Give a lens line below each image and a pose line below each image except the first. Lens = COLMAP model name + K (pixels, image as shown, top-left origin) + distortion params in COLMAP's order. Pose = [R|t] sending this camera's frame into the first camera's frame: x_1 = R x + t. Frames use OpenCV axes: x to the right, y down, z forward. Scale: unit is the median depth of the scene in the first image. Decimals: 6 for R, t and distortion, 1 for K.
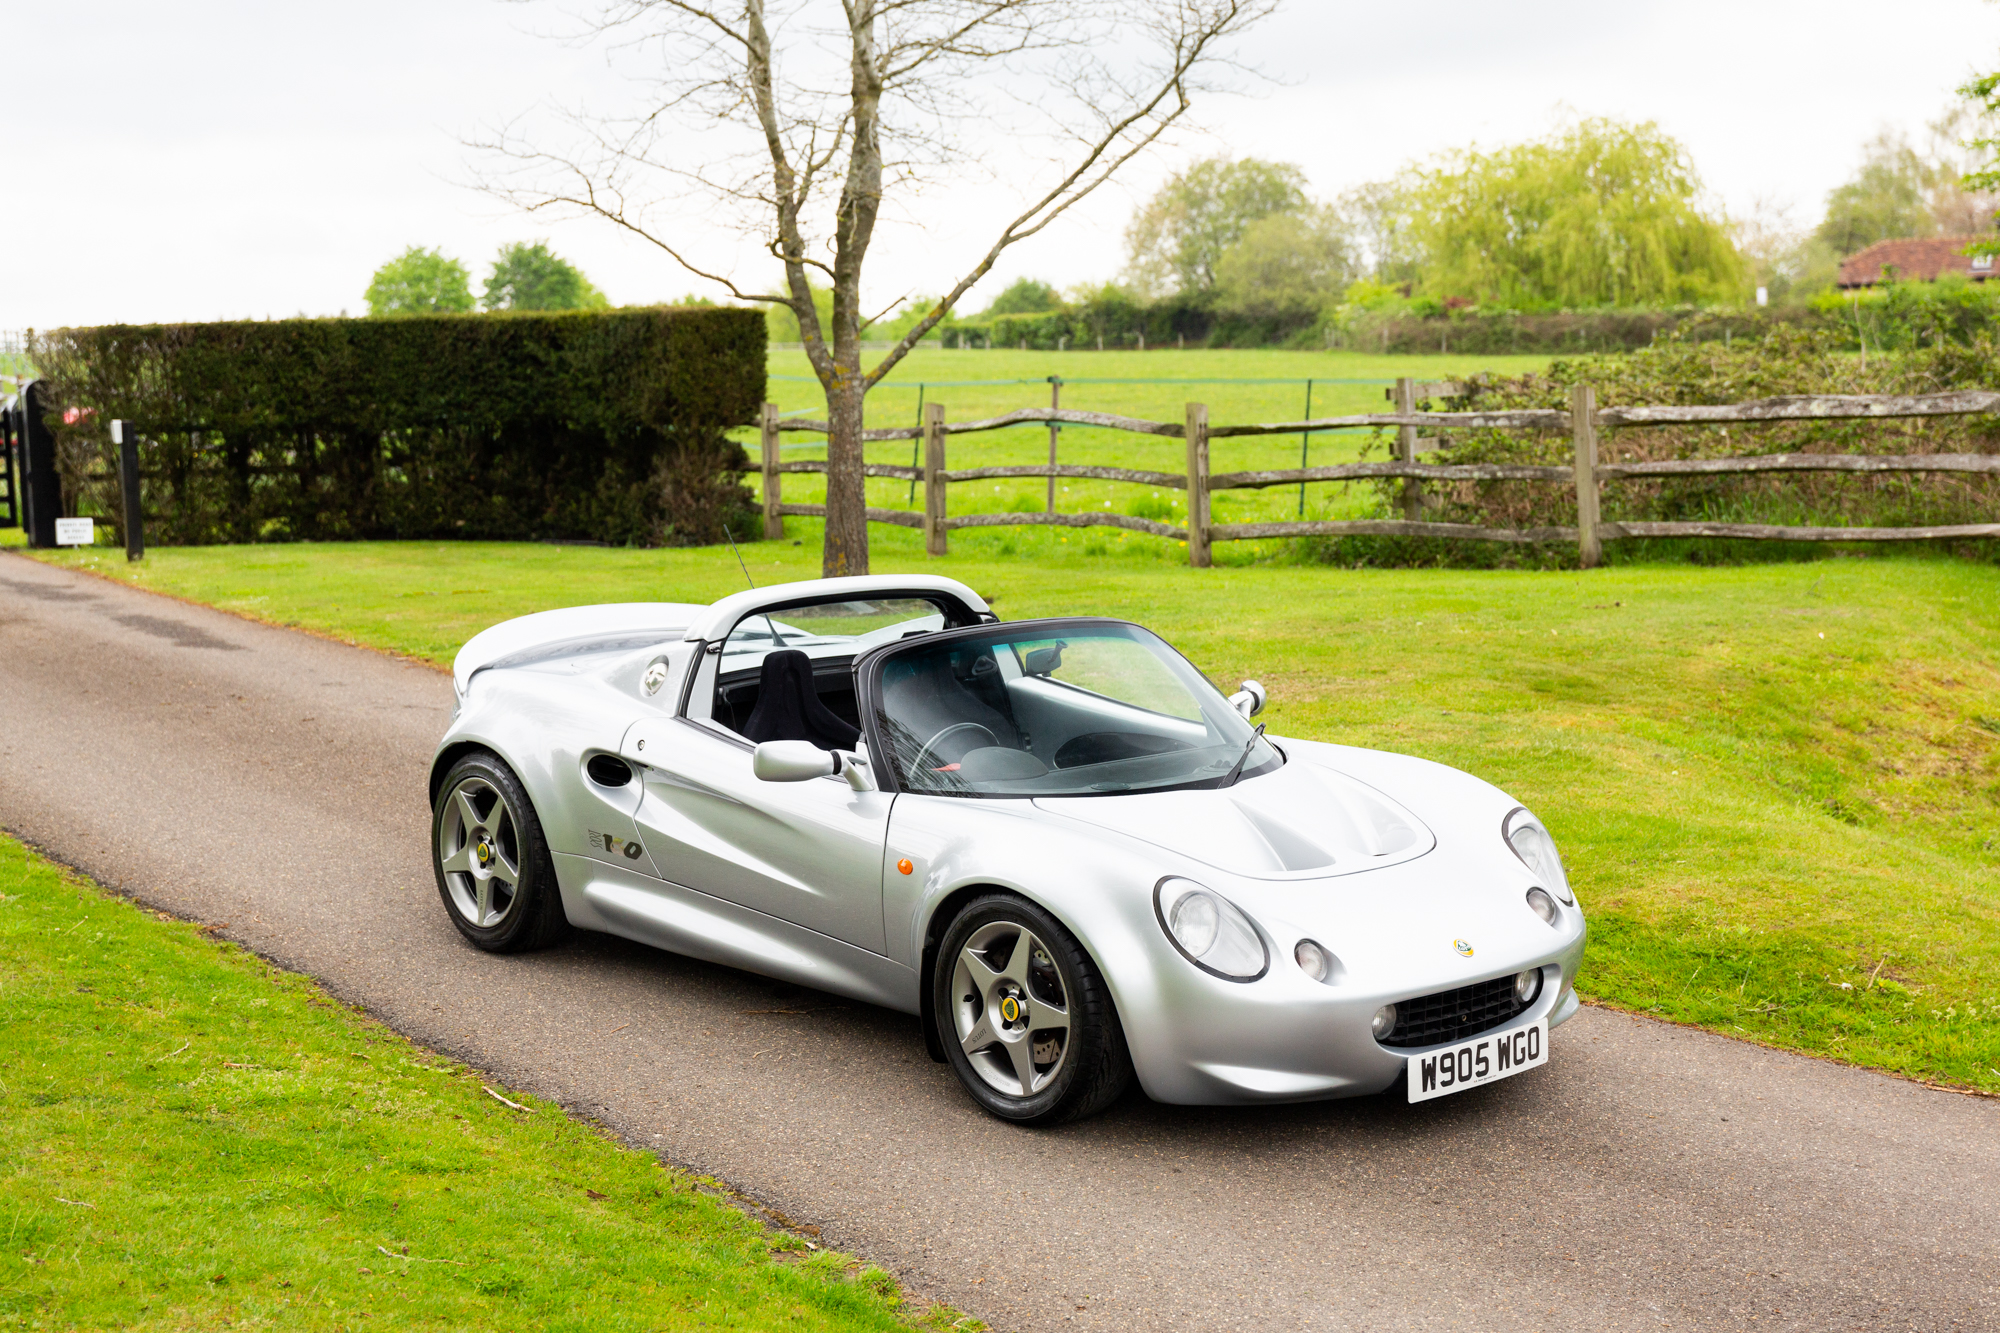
lens RADIAL K [[2881.3, 0, 1058.2], [0, 2881.3, 726.4], [0, 0, 1]] dist [0.002150, 0.000000]
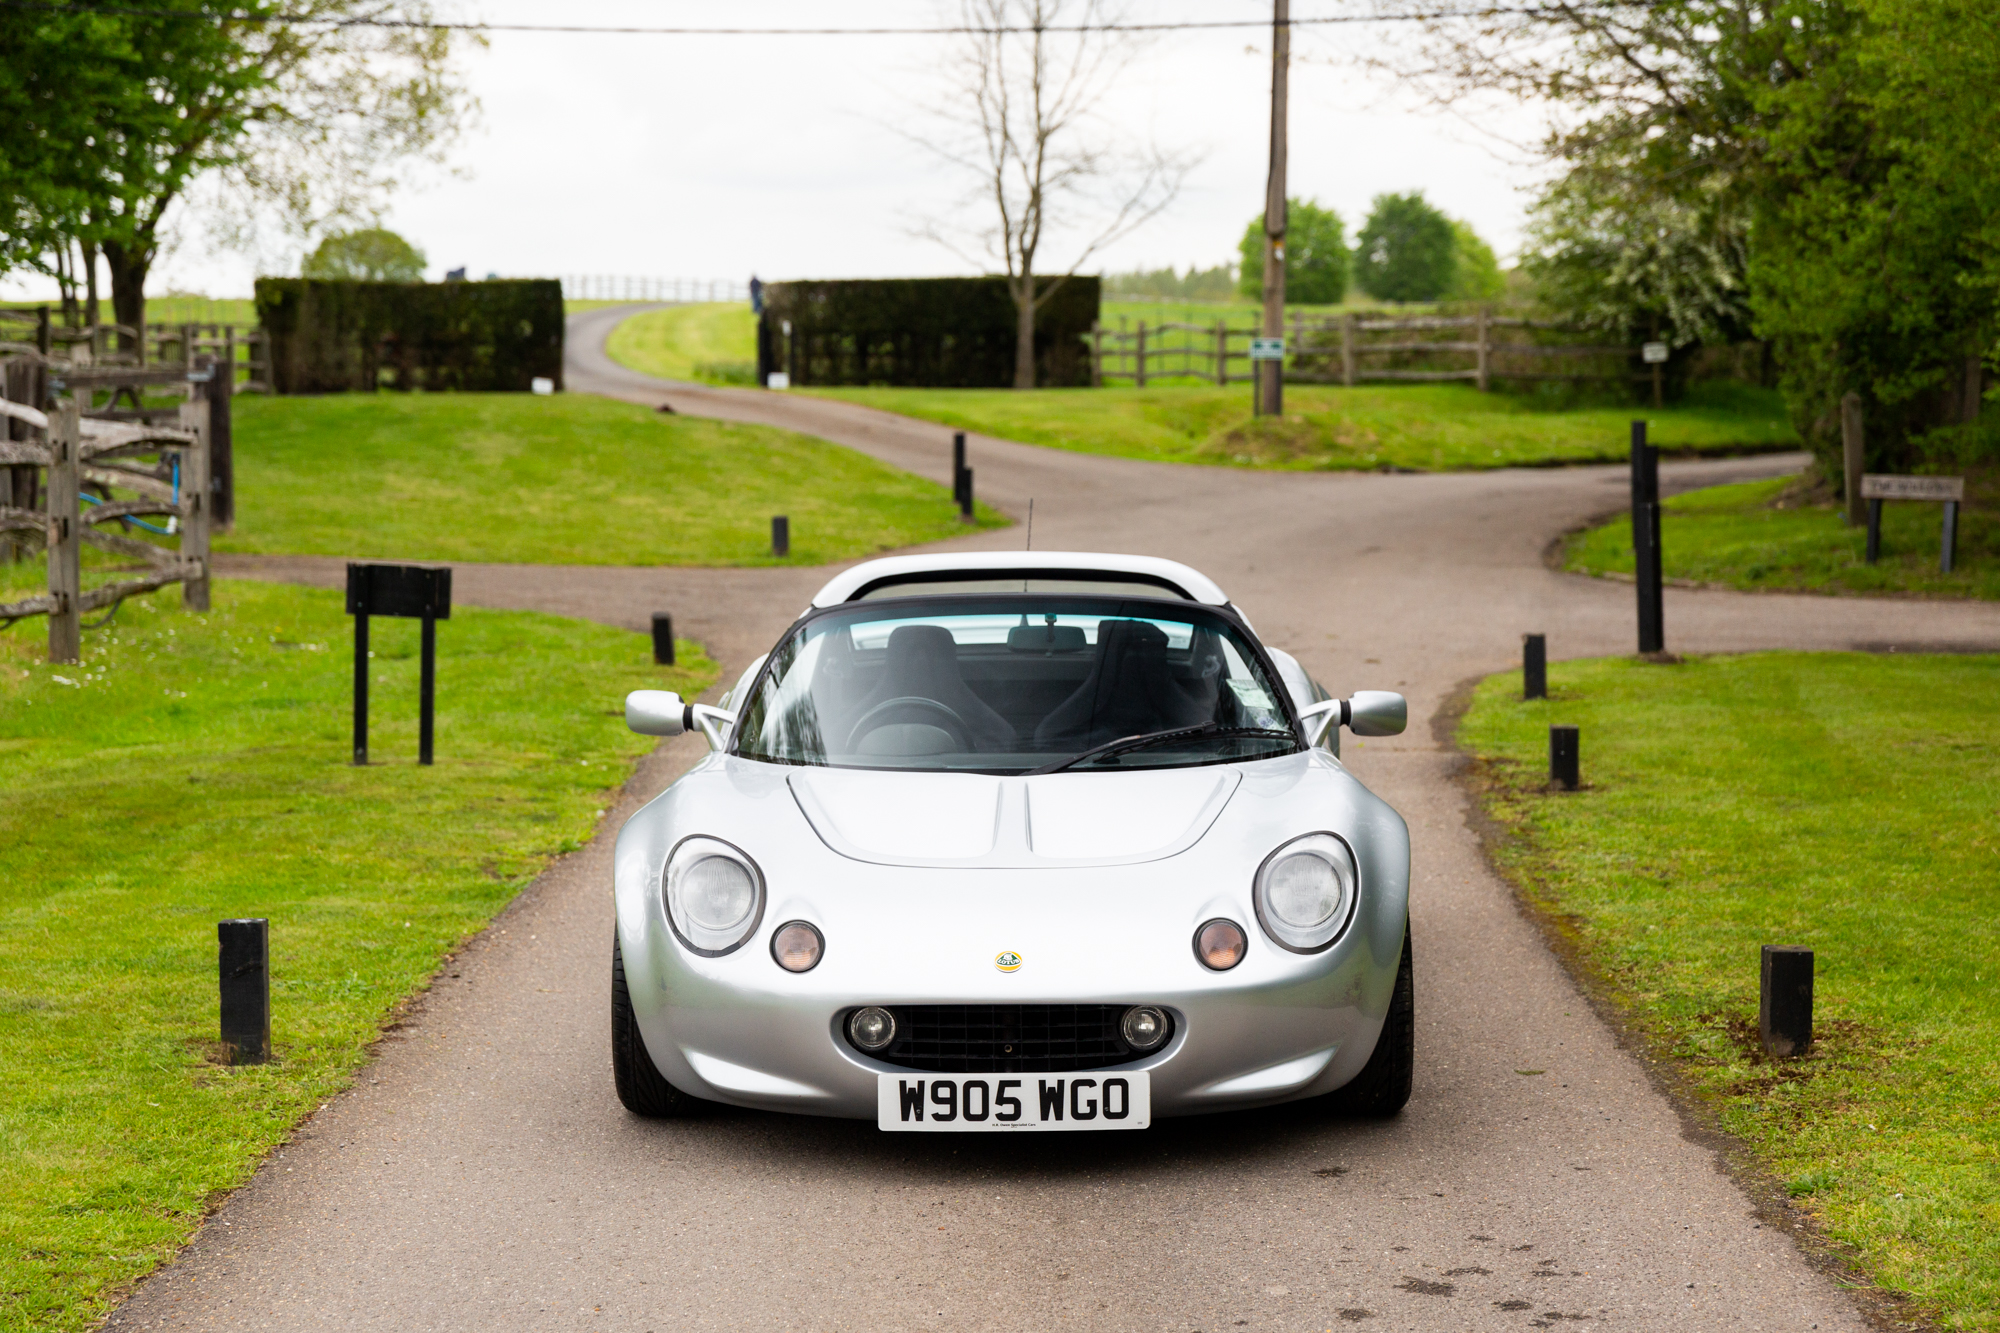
lens RADIAL K [[3583.2, 0, 998.1], [0, 3583.2, 656.0], [0, 0, 1]] dist [-0.014989, 0.000000]
pose [[0.731097, 0.043985, -0.680854, 0.698339], [-0.100671, 0.993951, -0.043888, 0.029779], [0.674805, 0.100629, 0.731103, 0.205000]]
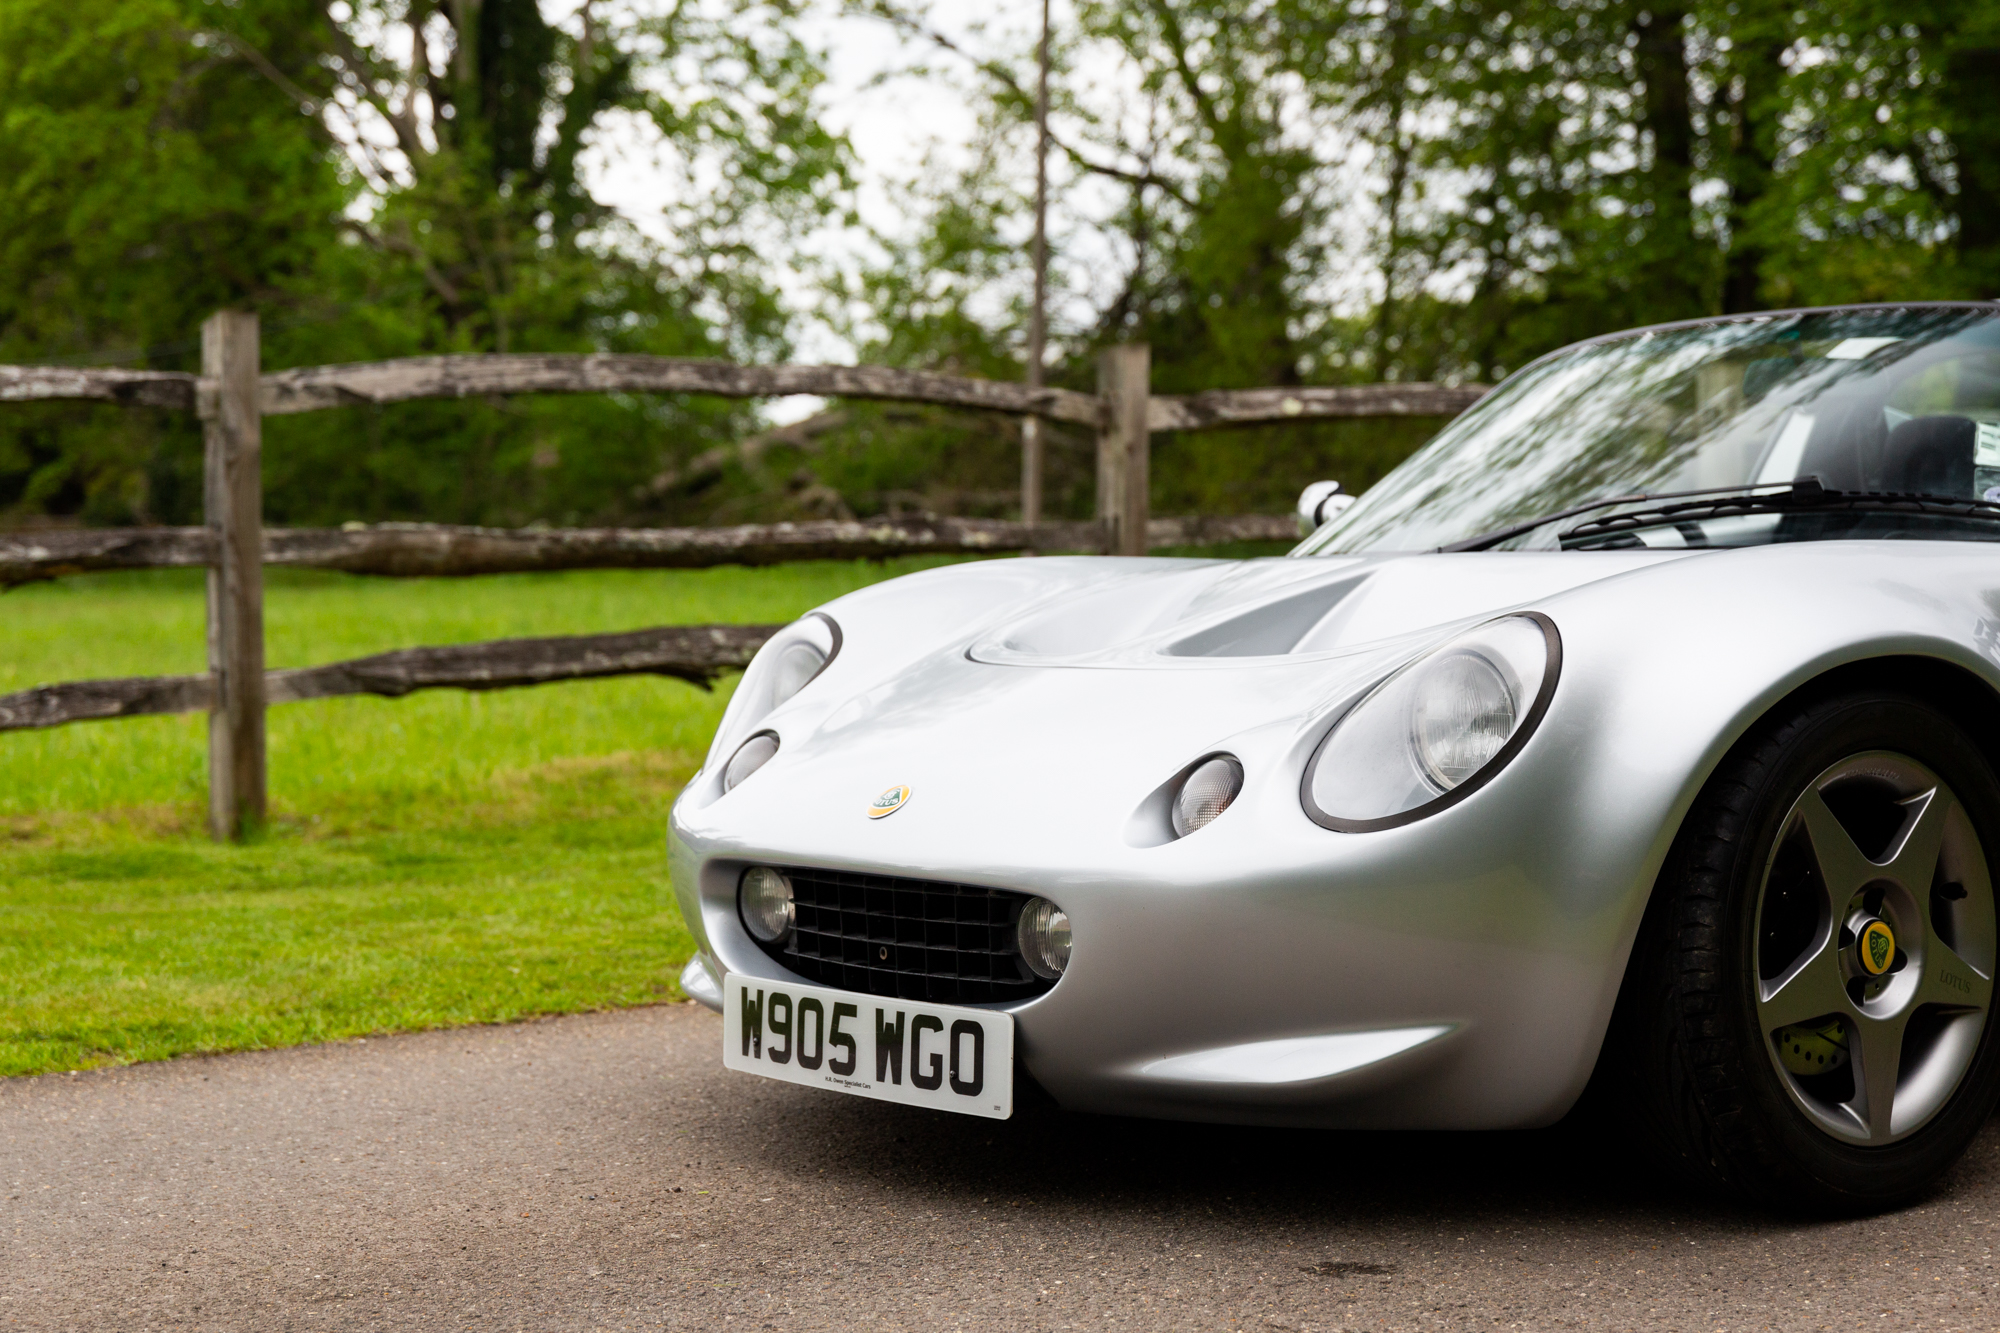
lens RADIAL K [[2958.7, 0, 1007.2], [0, 2958.7, 672.3], [0, 0, 1]] dist [-0.021781, 0.000000]
pose [[-0.054007, 0.017356, -0.998390, 0.526949], [-0.145422, 0.989052, 0.025061, 0.034100], [0.987895, 0.146541, -0.050892, 0.876788]]
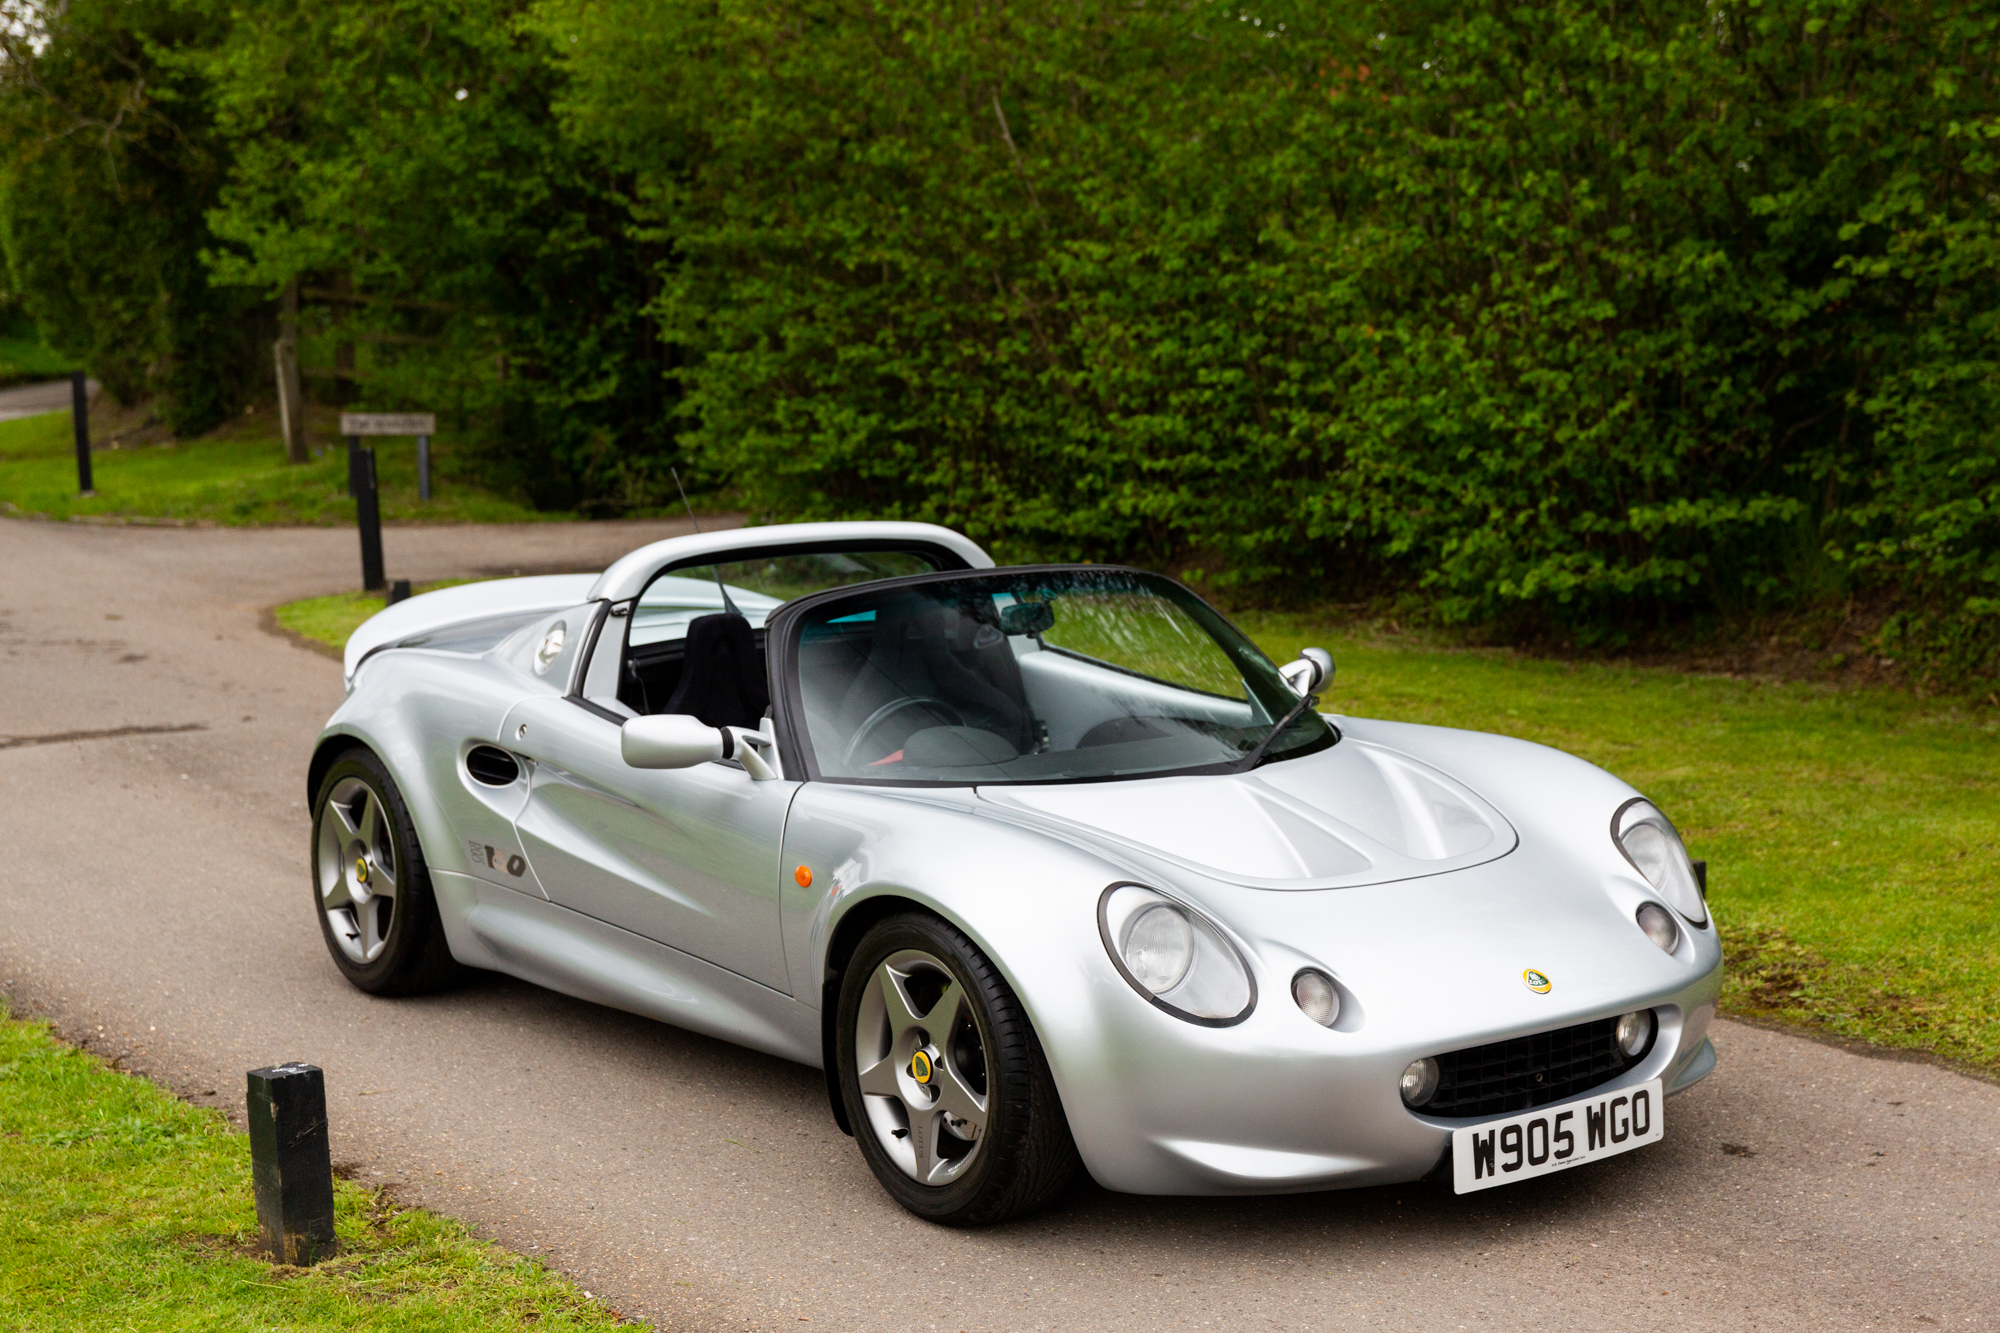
lens RADIAL K [[3048.5, 0, 995.8], [0, 3048.5, 669.9], [0, 0, 1]] dist [-0.047480, 0.000000]
pose [[0.993354, -0.010477, -0.114623, 0.078813], [0.005935, 0.999186, -0.039891, 0.023337], [0.114948, 0.038946, 0.992608, 0.179942]]
